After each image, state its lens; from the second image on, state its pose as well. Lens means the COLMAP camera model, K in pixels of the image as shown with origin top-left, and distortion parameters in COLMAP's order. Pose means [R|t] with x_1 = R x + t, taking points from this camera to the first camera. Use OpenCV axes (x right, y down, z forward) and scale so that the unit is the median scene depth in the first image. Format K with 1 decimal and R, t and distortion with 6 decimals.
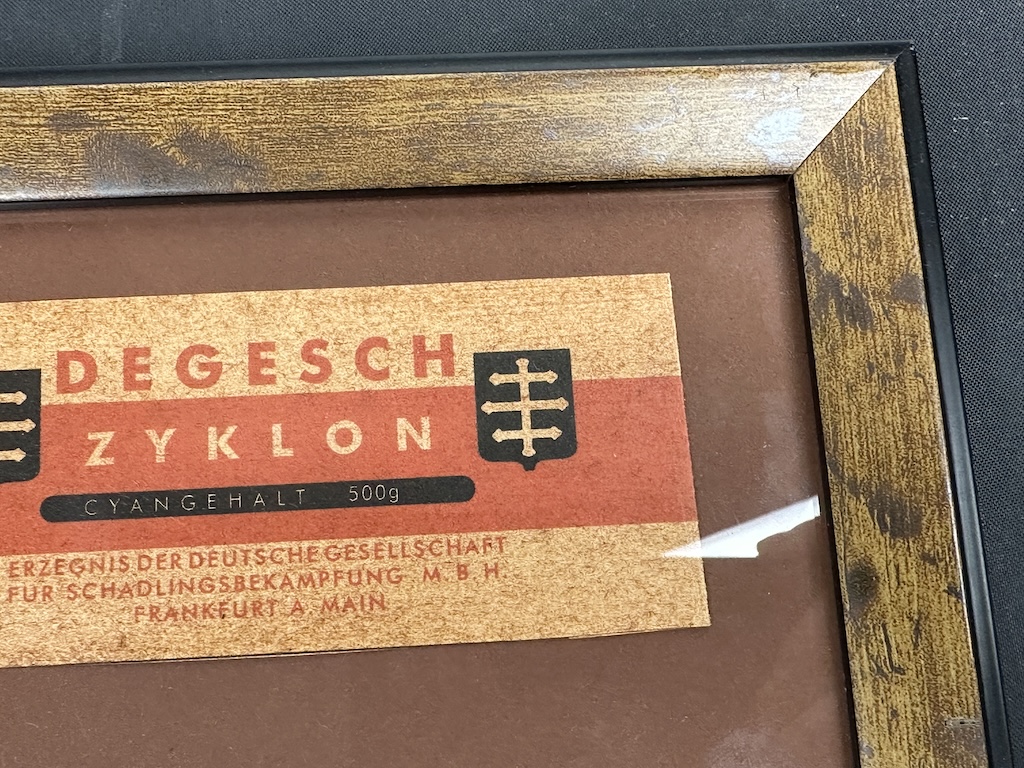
lens RADIAL K [[1068.9, 0, 512.0], [0, 1068.9, 384.0], [0, 0, 1]] dist [-0.000375, -0.035434]
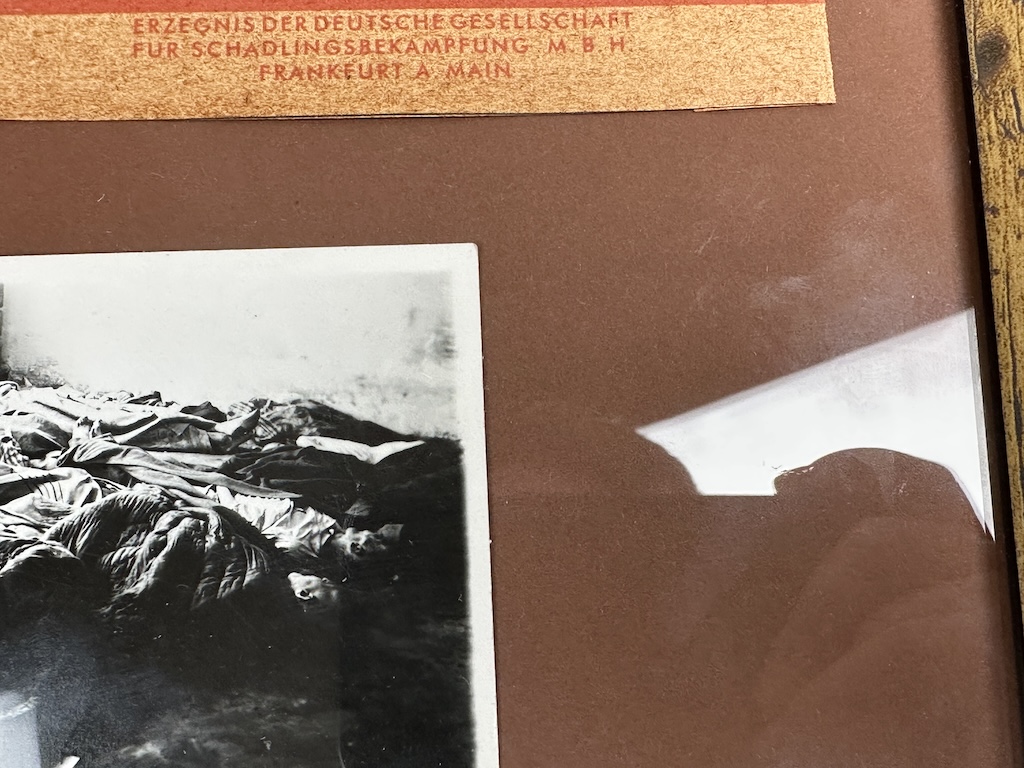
lens RADIAL K [[1068.9, 0, 512.0], [0, 1068.9, 384.0], [0, 0, 1]] dist [-0.000375, -0.035434]
pose [[0.999689, 0.024924, 0.000166, -0.110514], [-0.024889, 0.997908, 0.059674, 0.437835], [0.001322, -0.059659, 0.998218, -0.012222]]
